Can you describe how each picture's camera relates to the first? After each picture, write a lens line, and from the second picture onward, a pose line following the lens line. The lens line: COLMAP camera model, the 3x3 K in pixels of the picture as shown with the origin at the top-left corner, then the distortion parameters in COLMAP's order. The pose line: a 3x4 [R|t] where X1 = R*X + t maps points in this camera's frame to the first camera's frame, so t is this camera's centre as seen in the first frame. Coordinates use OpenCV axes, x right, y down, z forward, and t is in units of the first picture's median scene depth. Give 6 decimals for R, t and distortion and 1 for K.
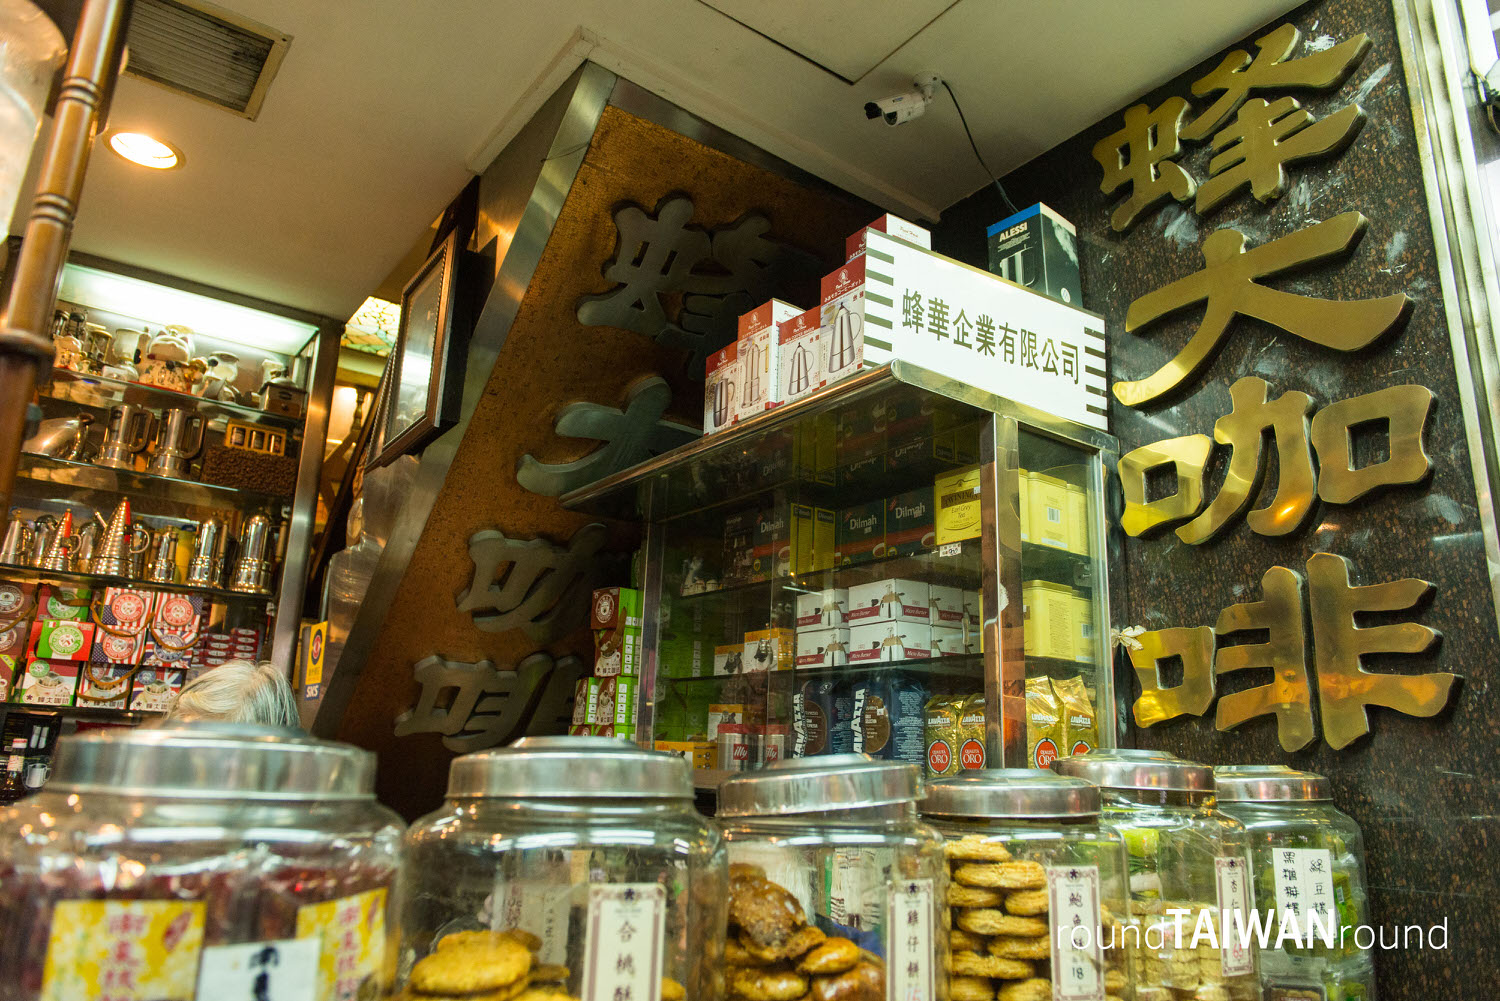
lens RADIAL K [[977.1, 0, 750.0], [0, 977.1, 500.5], [0, 0, 1]] dist [0.002253, 0.000579]
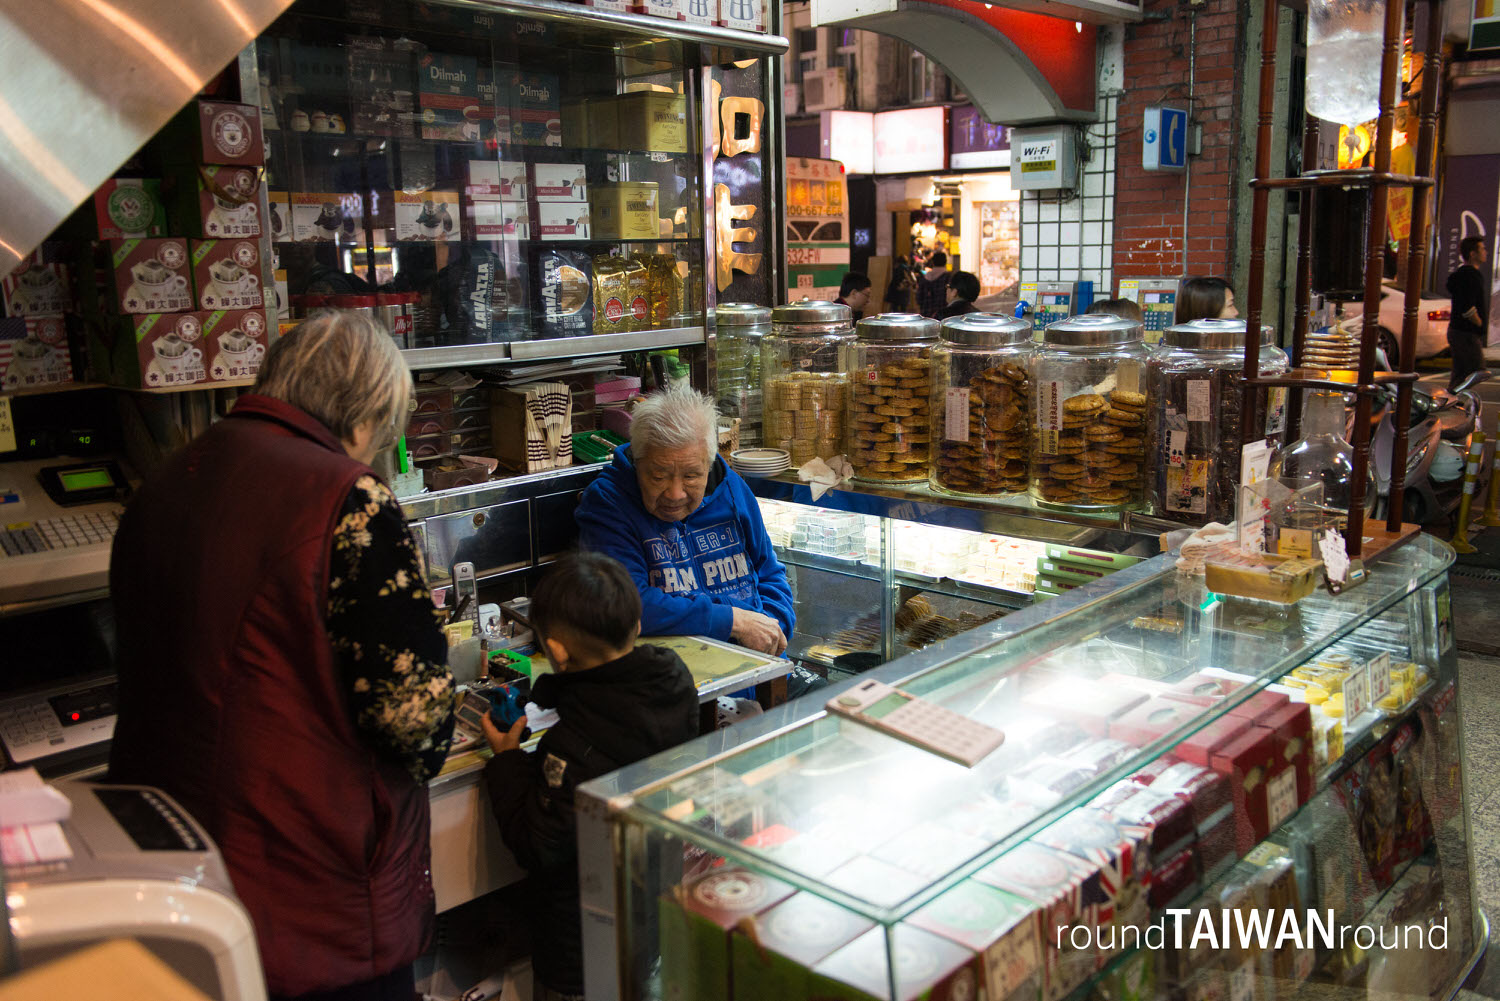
lens RADIAL K [[1322.9, 0, 750.0], [0, 1322.9, 500.5], [0, 0, 1]] dist [-0.011553, 0.001990]
pose [[-0.179413, -0.204714, 0.962239, -1.442422], [-0.230662, 0.959598, 0.161144, 0.159829], [-0.956350, -0.193041, -0.219384, 1.055032]]
